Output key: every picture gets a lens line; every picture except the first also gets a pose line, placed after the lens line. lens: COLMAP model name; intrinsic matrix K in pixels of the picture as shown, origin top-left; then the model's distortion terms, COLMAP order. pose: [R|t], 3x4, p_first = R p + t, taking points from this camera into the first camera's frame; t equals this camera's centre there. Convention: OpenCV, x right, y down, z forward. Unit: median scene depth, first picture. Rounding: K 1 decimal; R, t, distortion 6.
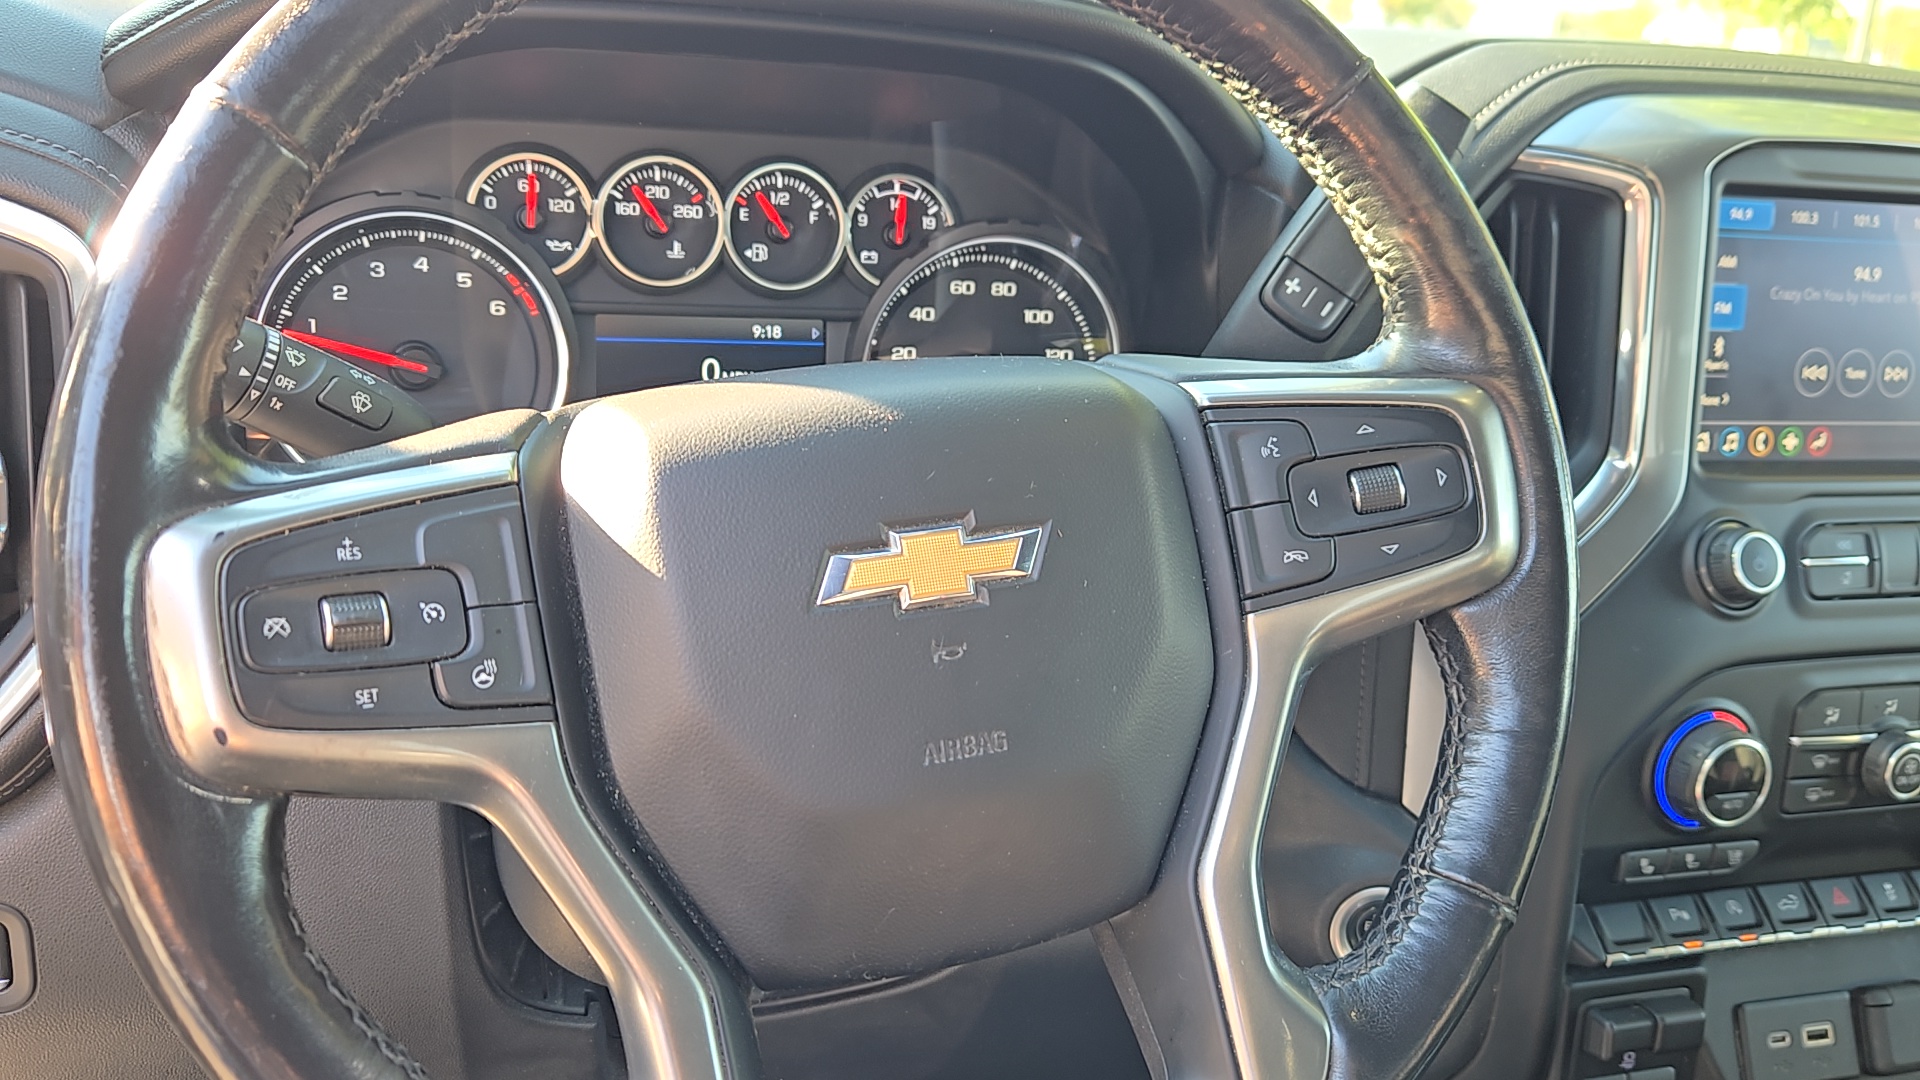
lens RADIAL K [[1585.6, 0, 952.9], [0, 1585.6, 533.6], [0, 0, 1]] dist [0.017881, -0.010212]
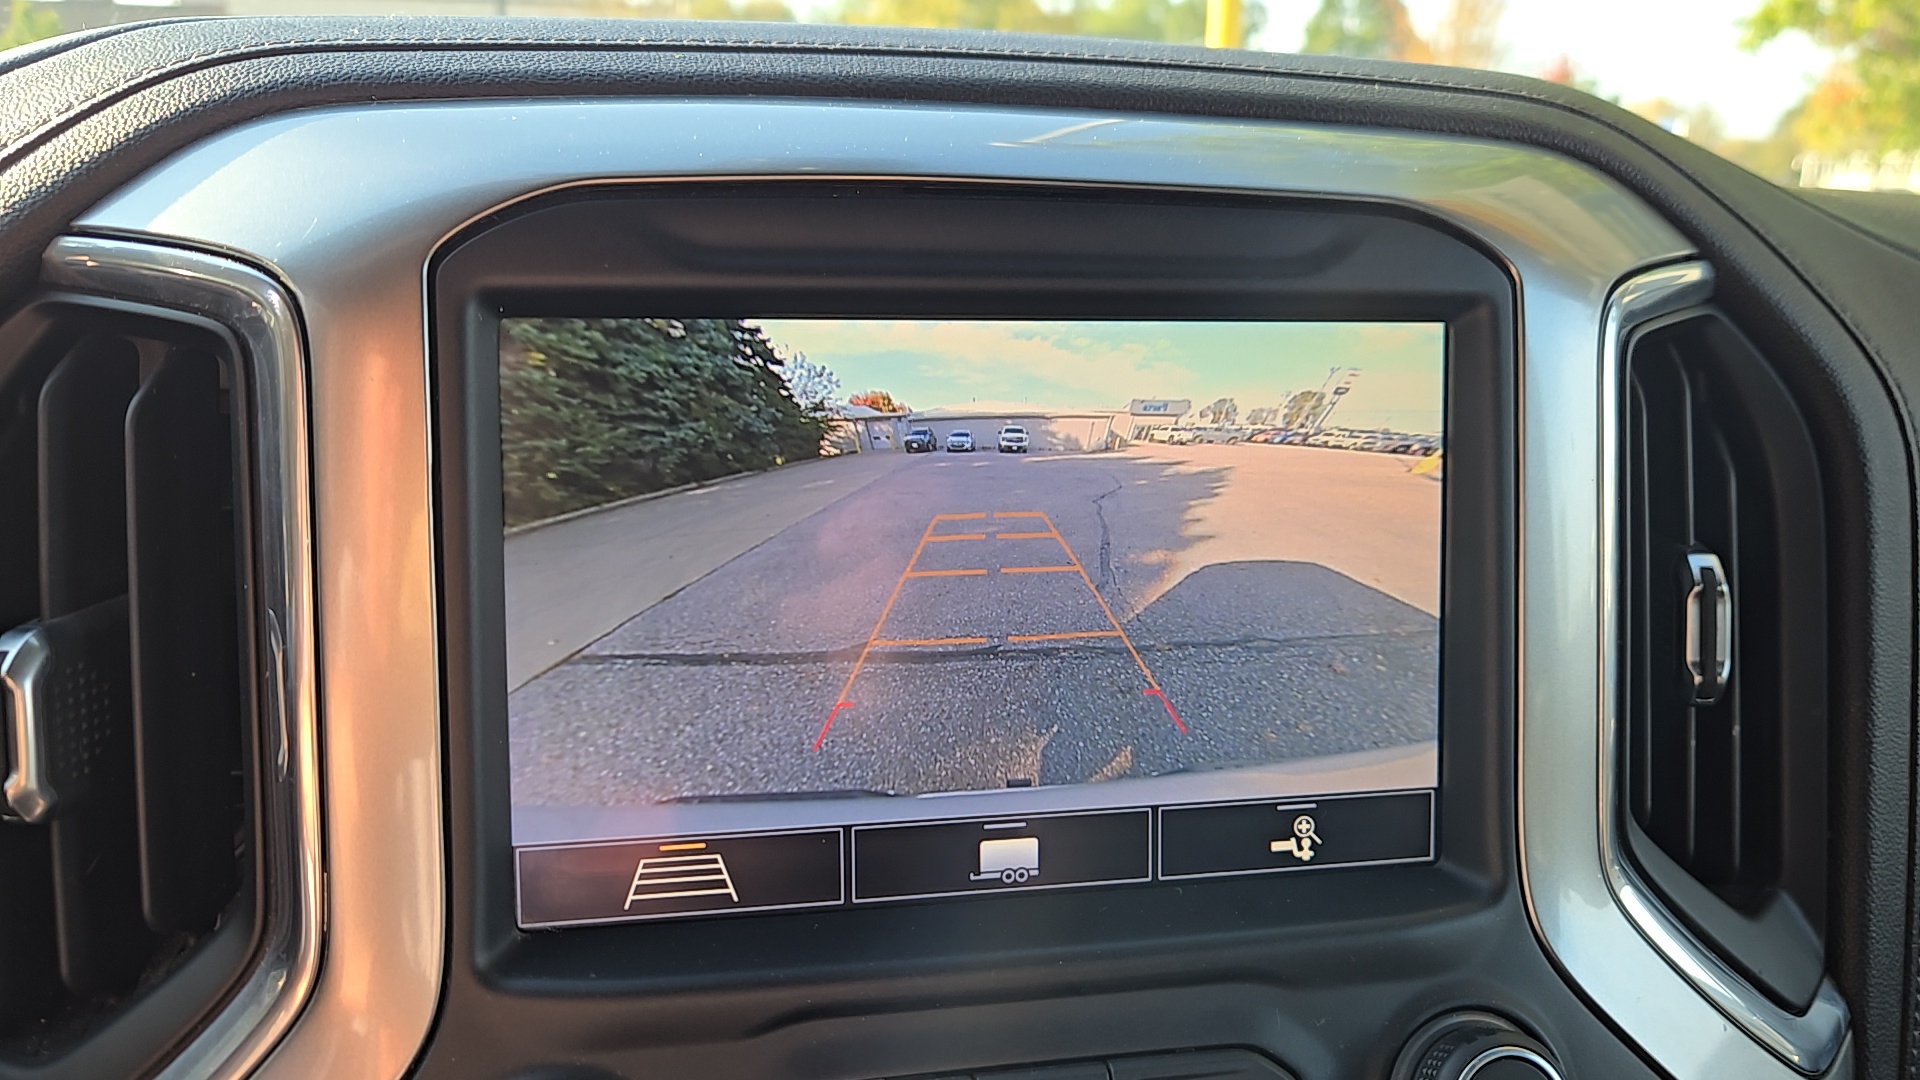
lens RADIAL K [[1585.6, 0, 951.2], [0, 1585.6, 527.6], [0, 0, 1]] dist [0.017881, -0.010212]
pose [[0.994735, -0.034194, -0.096602, 0.641460], [0.025142, 0.995309, -0.093418, -0.115054], [0.099344, 0.090497, 0.990929, 0.599035]]
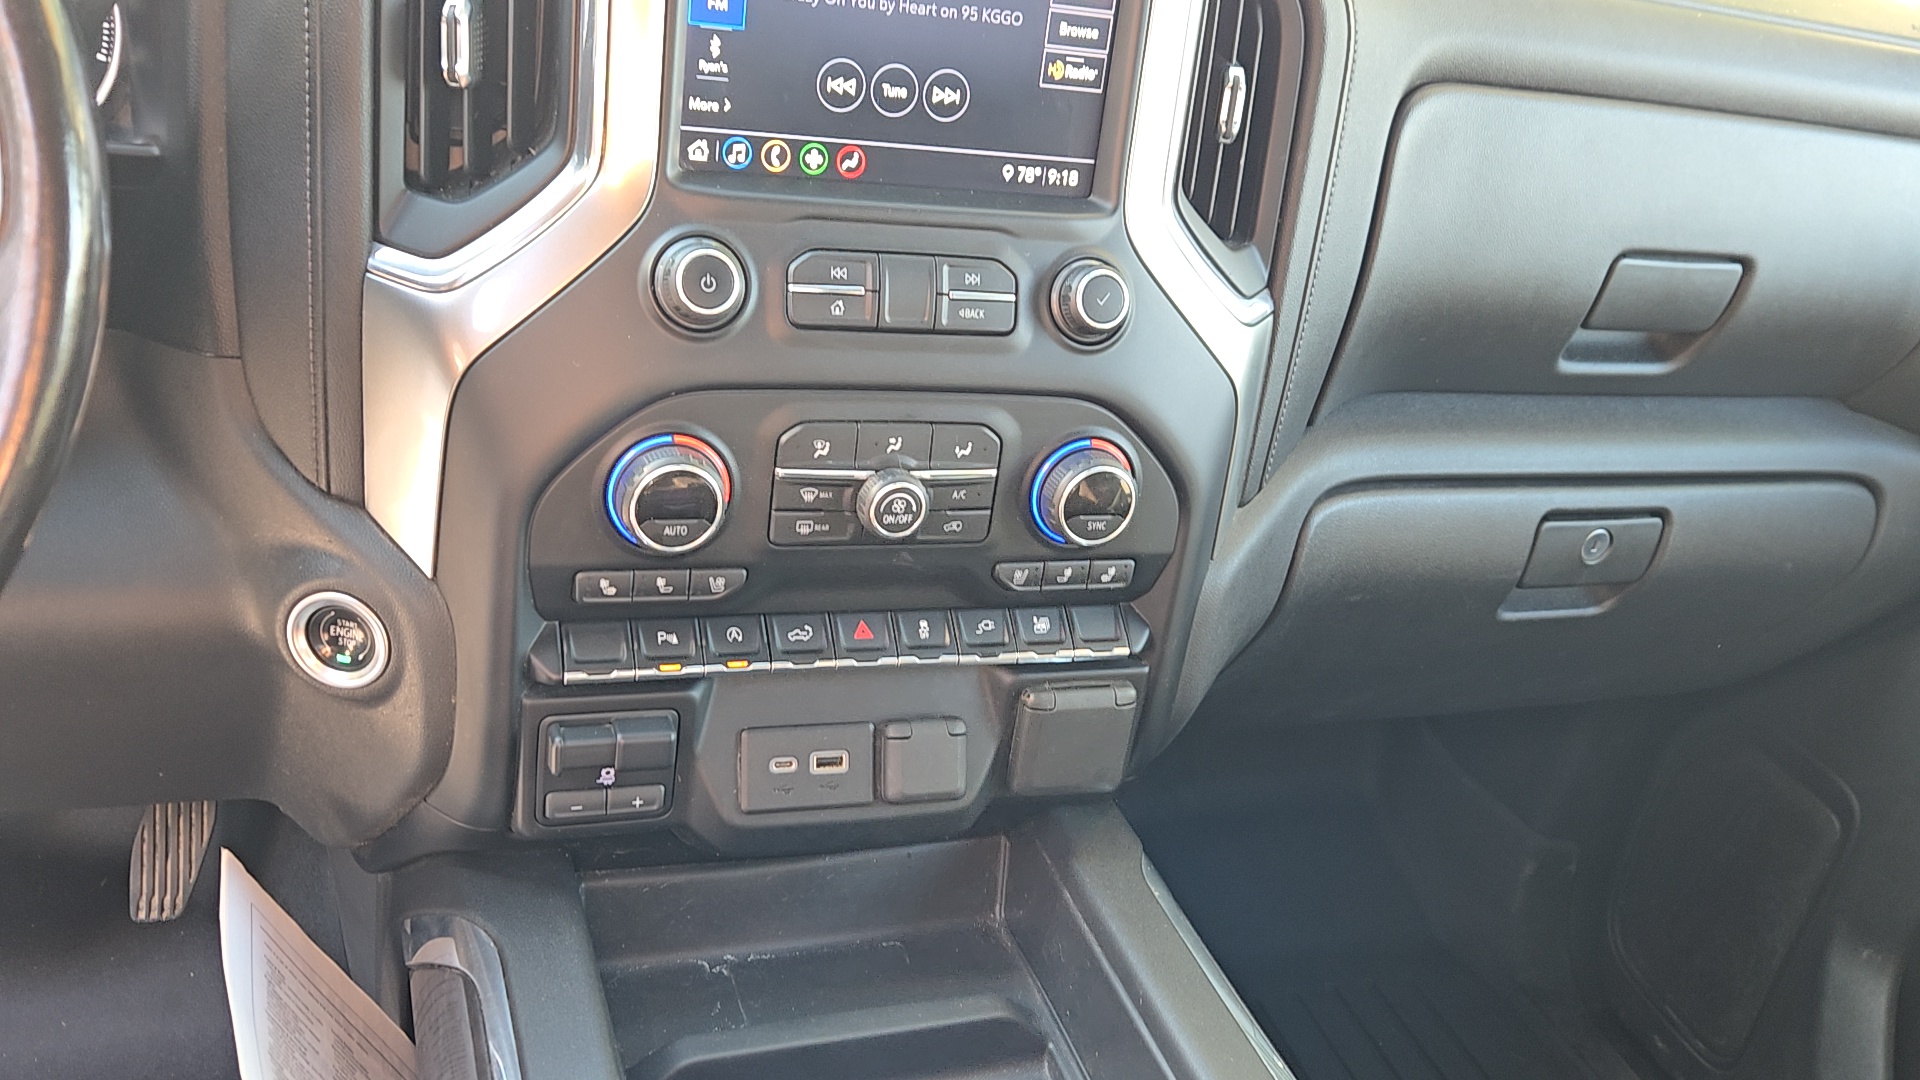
lens RADIAL K [[1585.6, 0, 945.7], [0, 1585.6, 521.0], [0, 0, 1]] dist [0.017881, -0.010212]
pose [[0.995435, 0.065816, 0.069120, 0.585251], [-0.076619, 0.982885, 0.167529, -0.011191], [-0.056911, -0.172060, 0.983441, 0.035327]]
